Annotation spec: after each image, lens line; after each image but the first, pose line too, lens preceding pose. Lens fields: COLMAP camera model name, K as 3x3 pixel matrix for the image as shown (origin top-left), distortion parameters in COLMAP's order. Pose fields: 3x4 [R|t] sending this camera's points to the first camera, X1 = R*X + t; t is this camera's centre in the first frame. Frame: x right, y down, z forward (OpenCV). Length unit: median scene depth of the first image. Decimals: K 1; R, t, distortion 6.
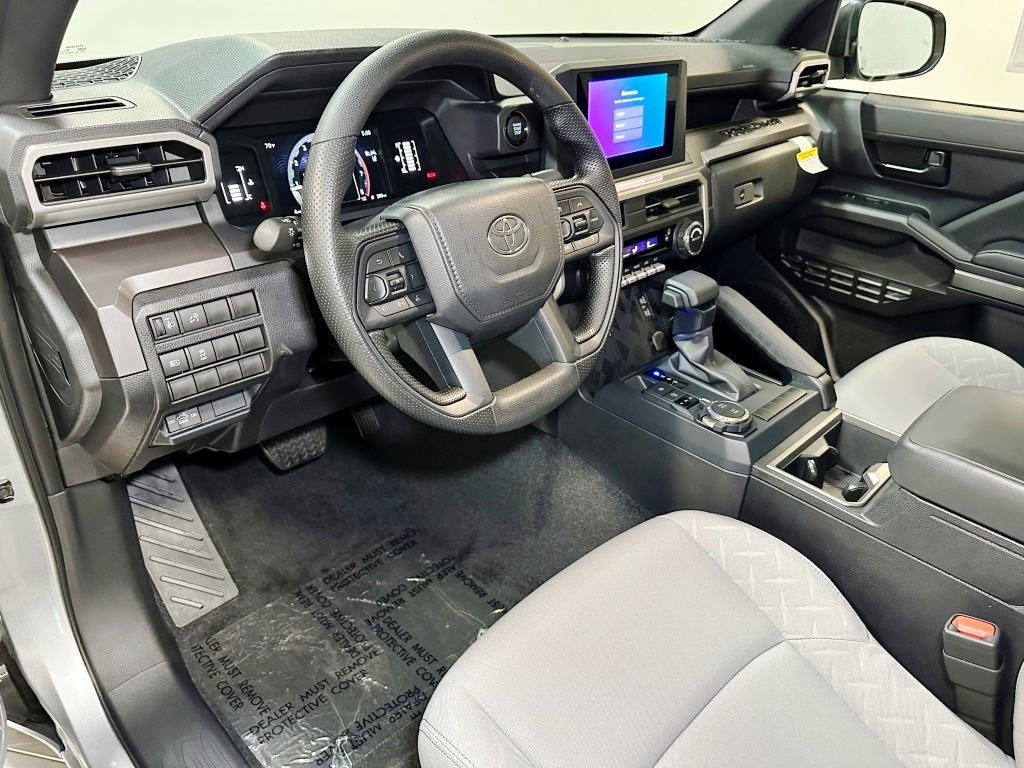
lens RADIAL K [[726.9, 0, 512.0], [0, 726.9, 384.0], [0, 0, 1]] dist [0.058134, -0.094871]
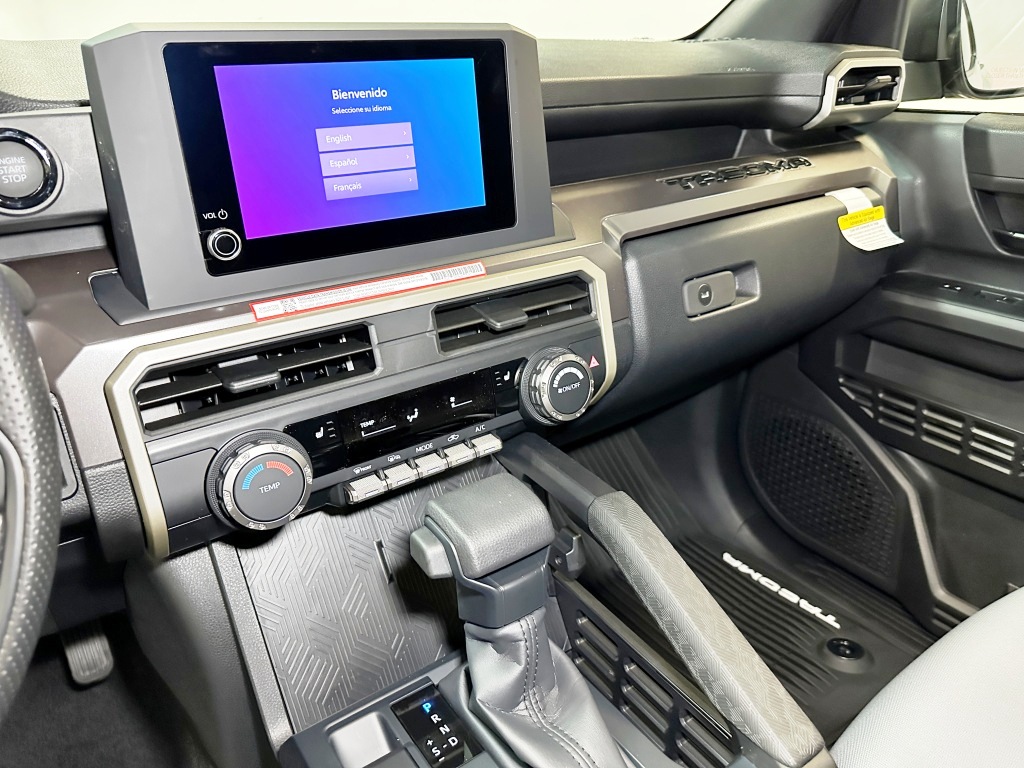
lens RADIAL K [[726.9, 0, 512.0], [0, 726.9, 384.0], [0, 0, 1]] dist [0.058134, -0.094871]
pose [[0.984138, 0.018542, -0.176435, 0.260594], [-0.034911, 0.995318, -0.090131, -0.135610], [0.173938, 0.094860, 0.980177, 0.444739]]
